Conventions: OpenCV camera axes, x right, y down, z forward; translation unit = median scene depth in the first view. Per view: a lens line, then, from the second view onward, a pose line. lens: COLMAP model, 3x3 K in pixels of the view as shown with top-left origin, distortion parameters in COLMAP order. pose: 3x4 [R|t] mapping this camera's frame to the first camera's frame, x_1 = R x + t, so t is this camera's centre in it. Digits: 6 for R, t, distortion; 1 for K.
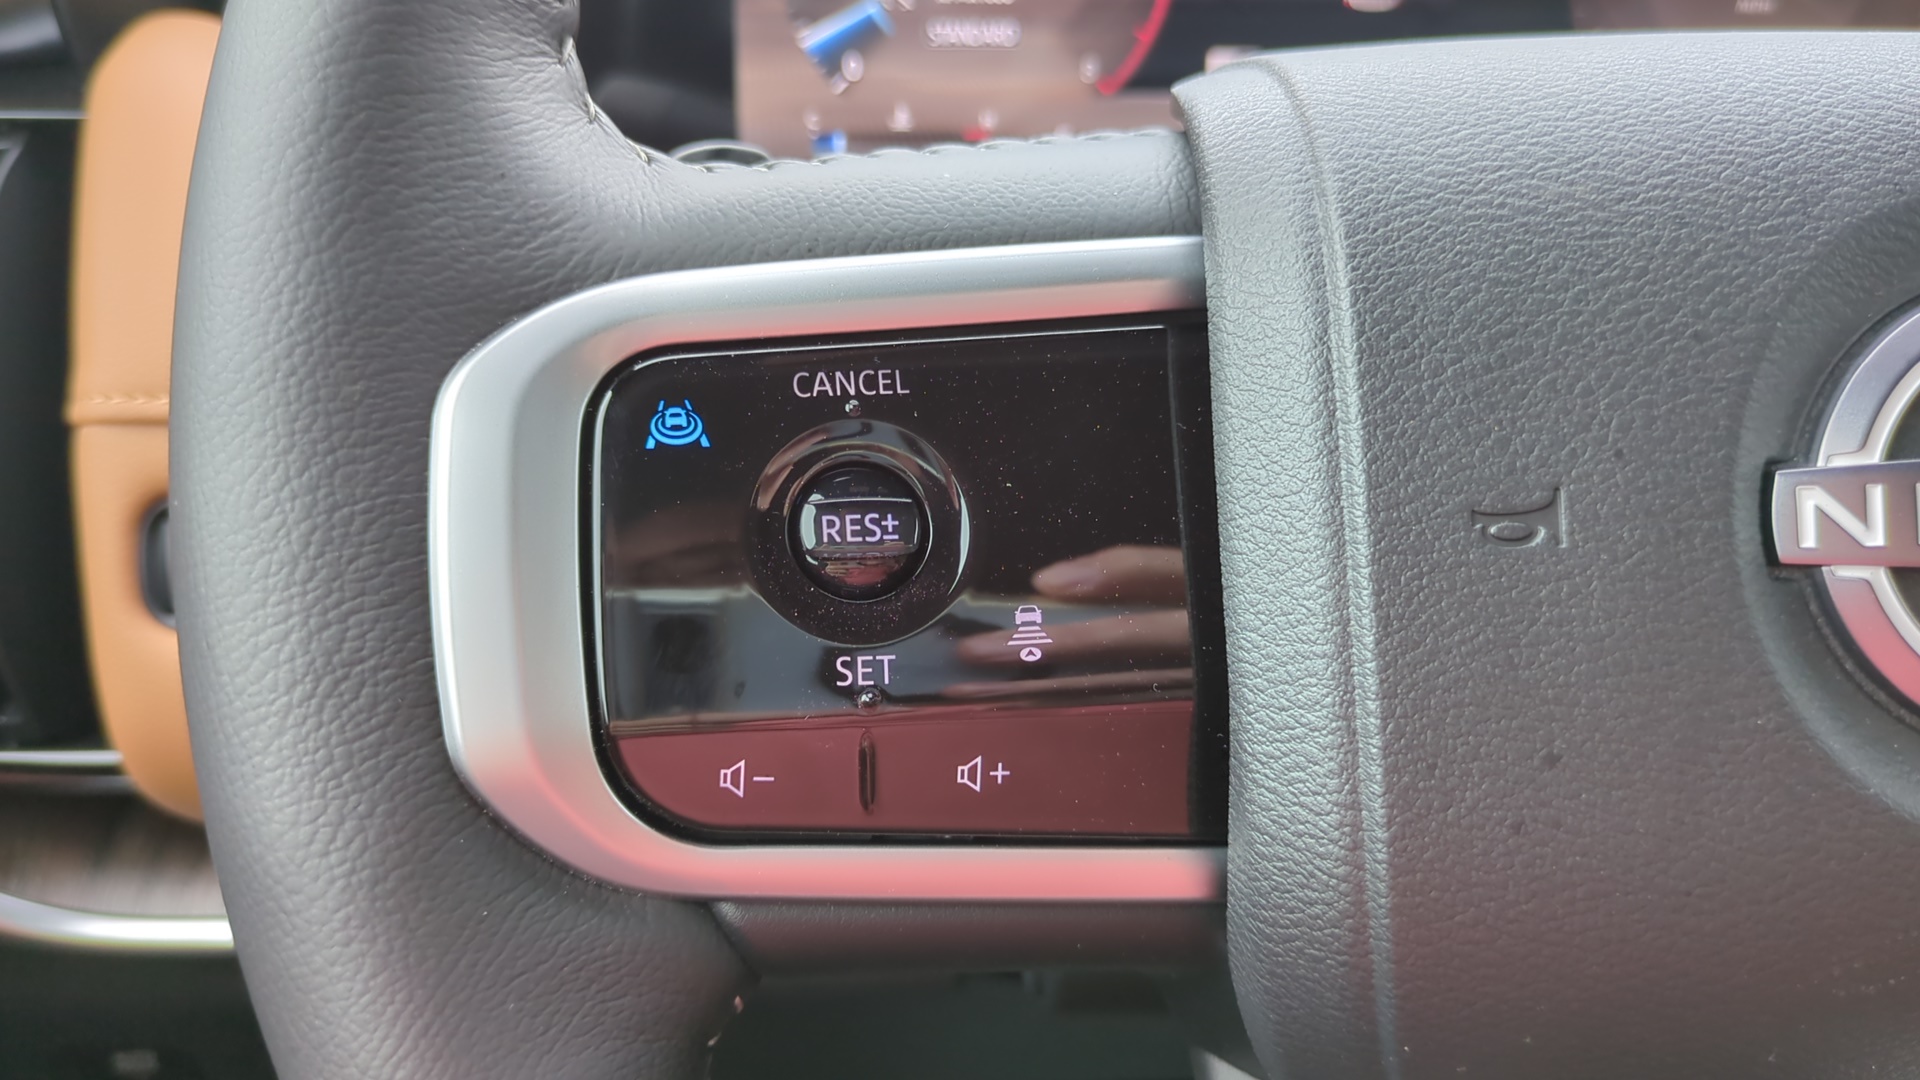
lens RADIAL K [[1596.5, 0, 967.0], [0, 1596.5, 533.3], [0, 0, 1]] dist [0.008925, 0.000891]
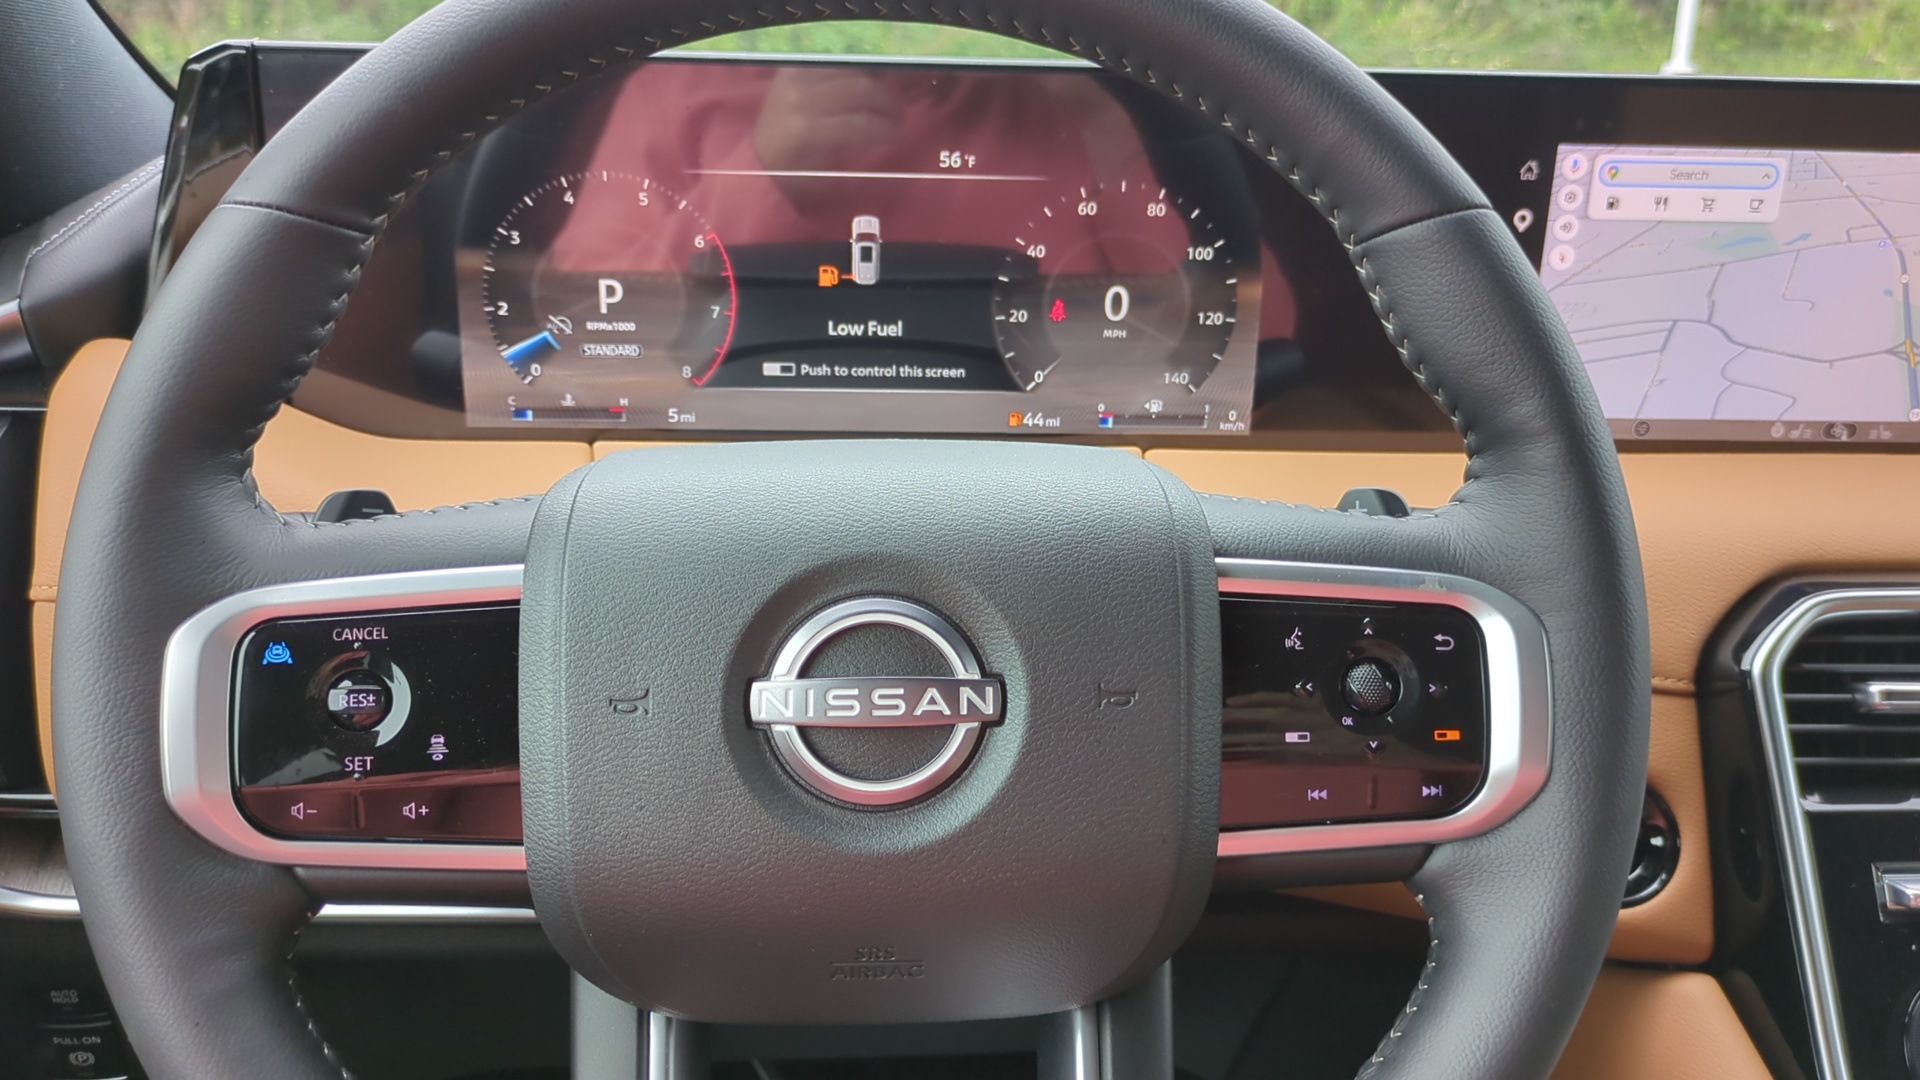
lens RADIAL K [[1607.2, 0, 969.5], [0, 1607.2, 540.2], [0, 0, 1]] dist [0.063246, -0.110618]
pose [[0.999838, 0.015866, -0.008460, 0.807911], [-0.016119, 0.999396, -0.030774, -0.171509], [0.007967, 0.030905, 0.999491, -1.278125]]
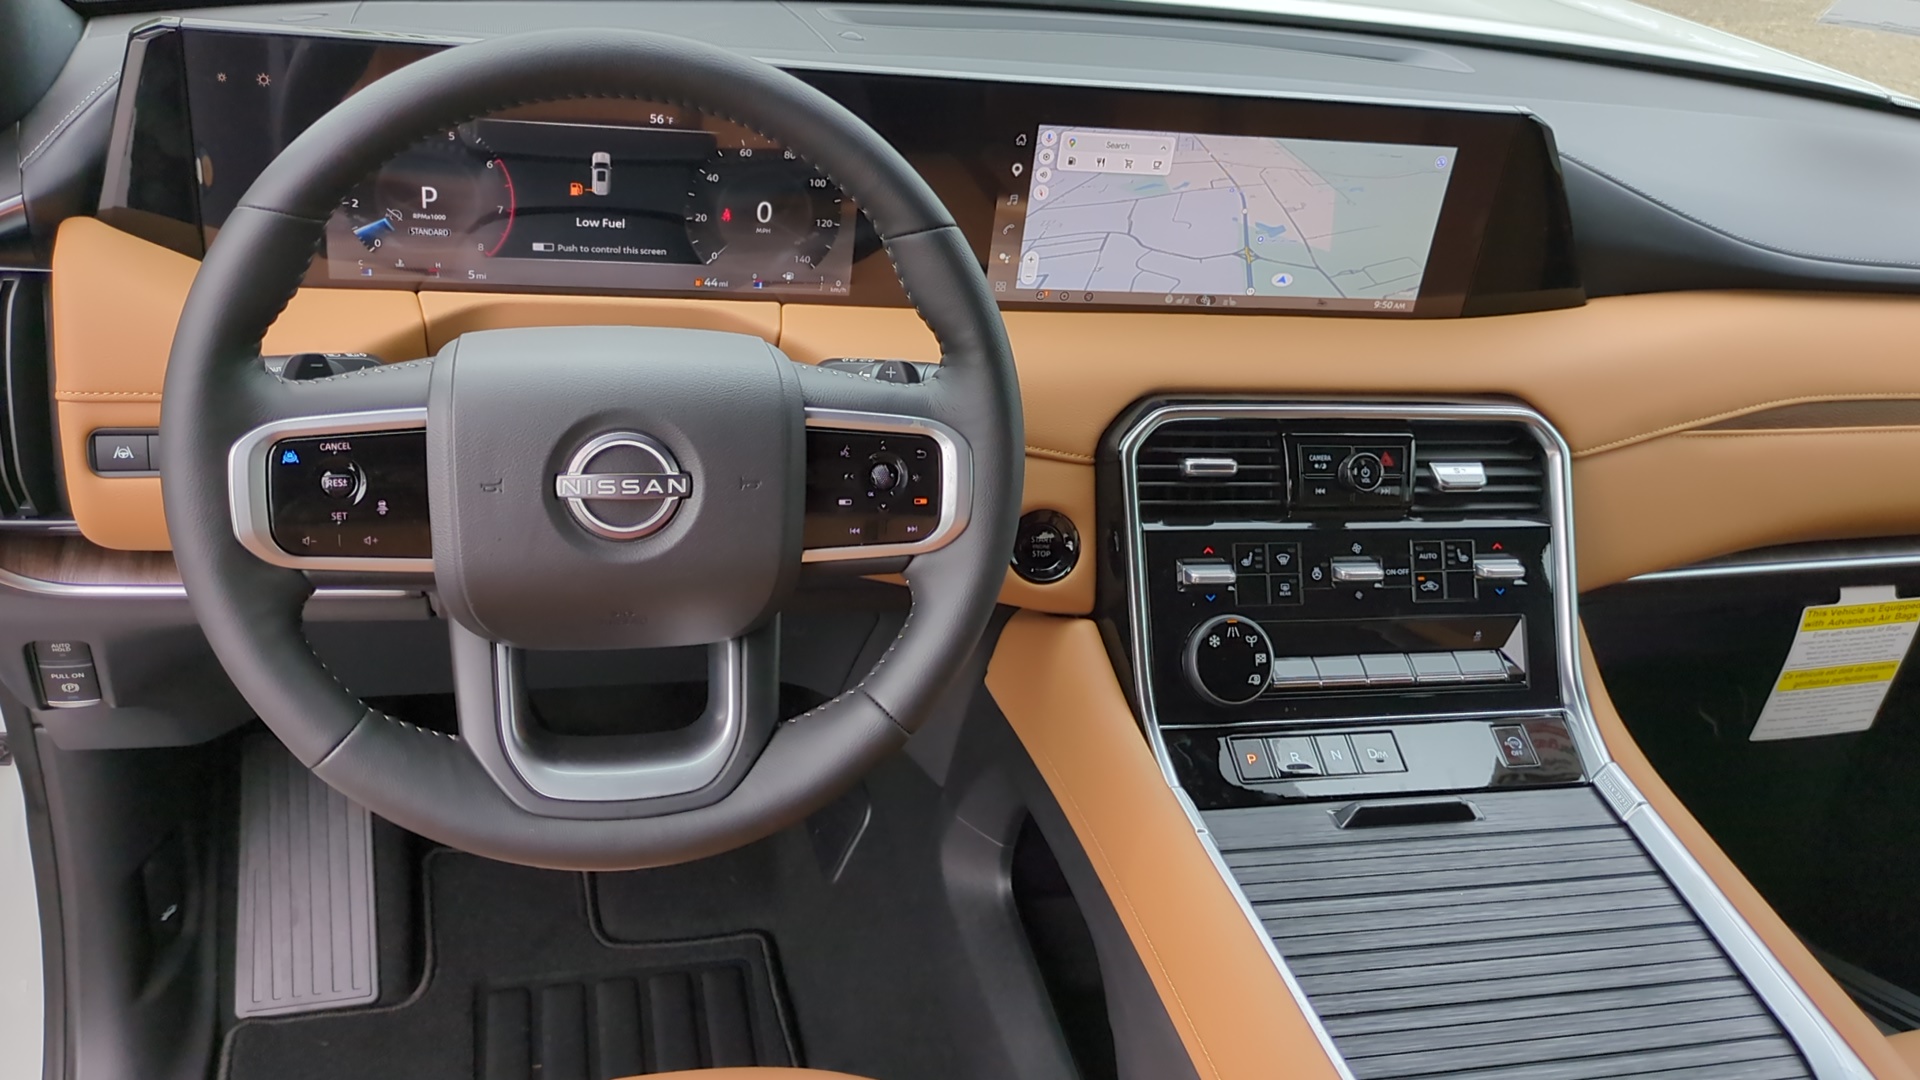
lens RADIAL K [[1596.5, 0, 967.0], [0, 1596.5, 533.3], [0, 0, 1]] dist [0.008925, 0.000891]
pose [[0.982264, 0.016244, 0.186800, 0.768444], [-0.046518, 0.986207, 0.158844, -0.610845], [-0.181644, -0.164717, 0.969471, -3.364366]]
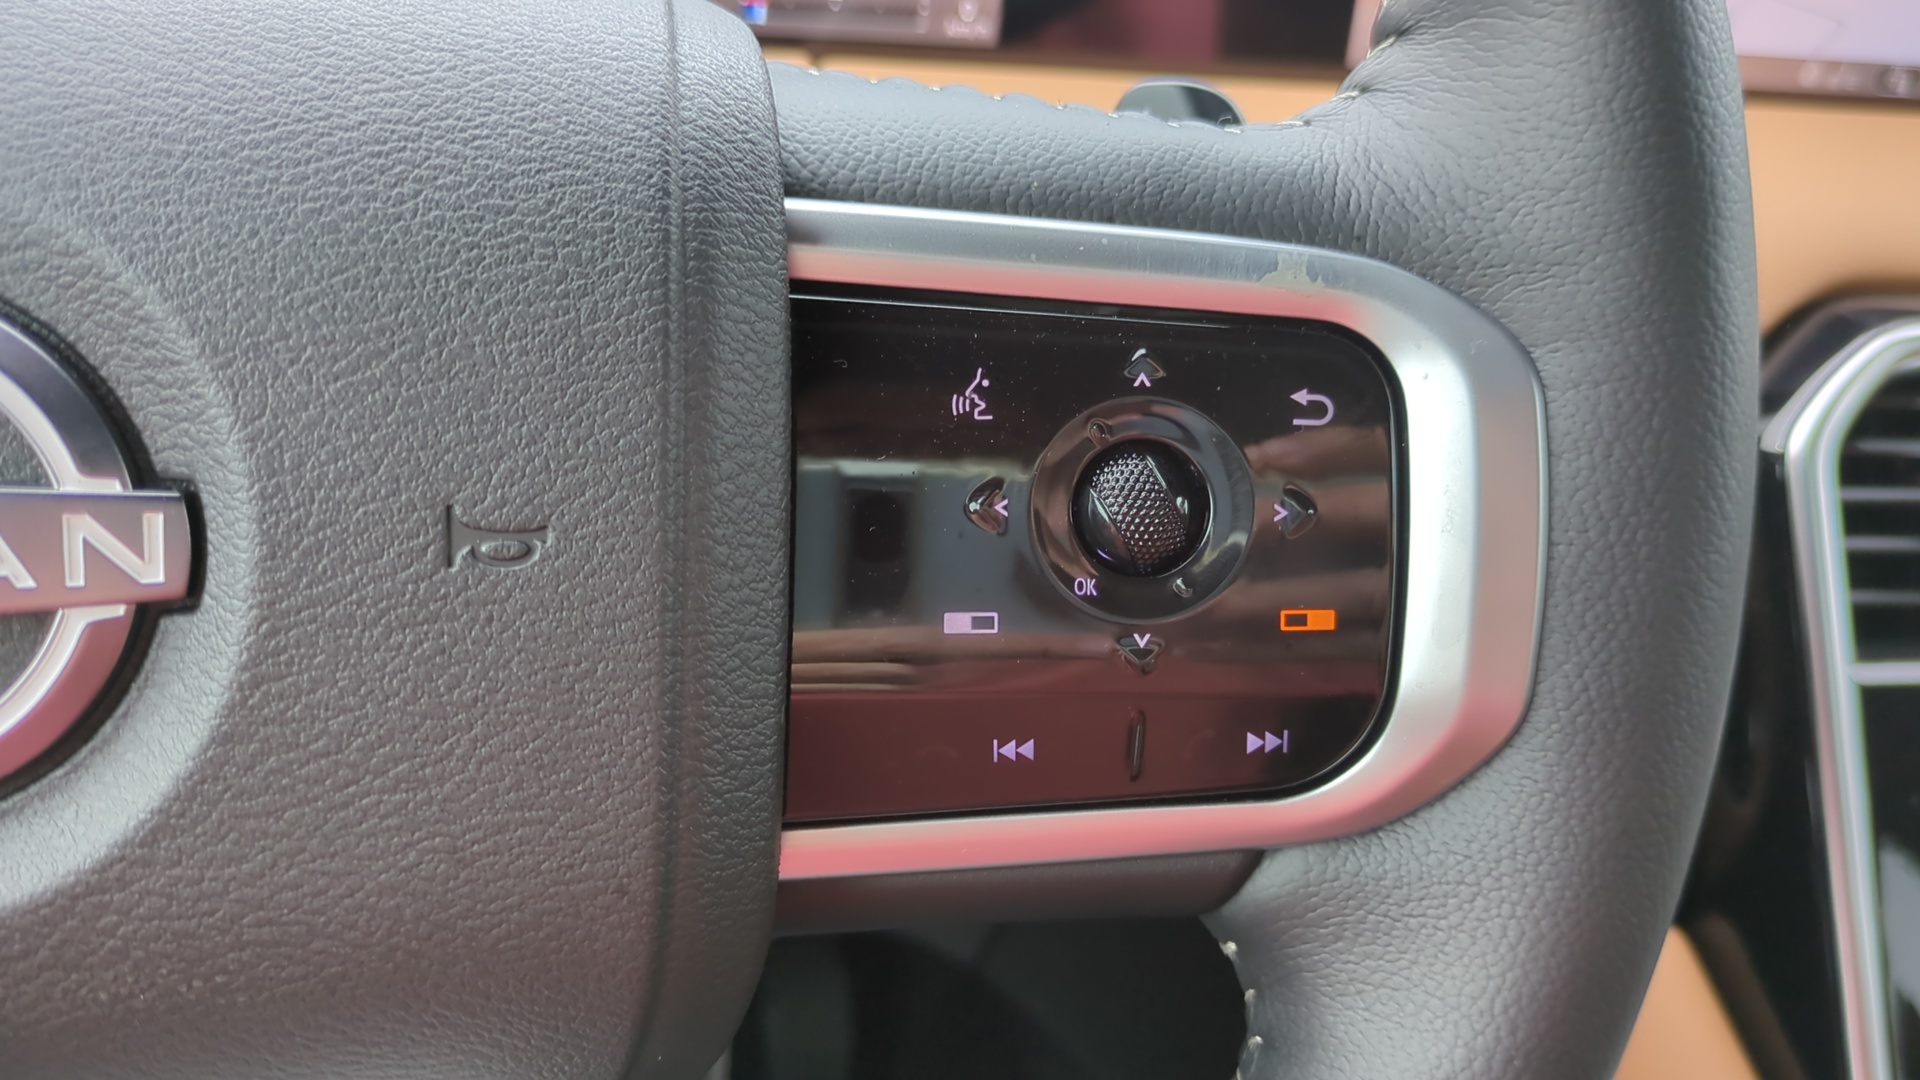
lens RADIAL K [[1596.5, 0, 967.0], [0, 1596.5, 533.3], [0, 0, 1]] dist [0.008925, 0.000891]
pose [[0.995633, 0.023084, 0.090451, 1.177388], [-0.034353, 0.991551, 0.125085, -0.146457], [-0.086800, -0.127646, 0.988014, 0.103767]]
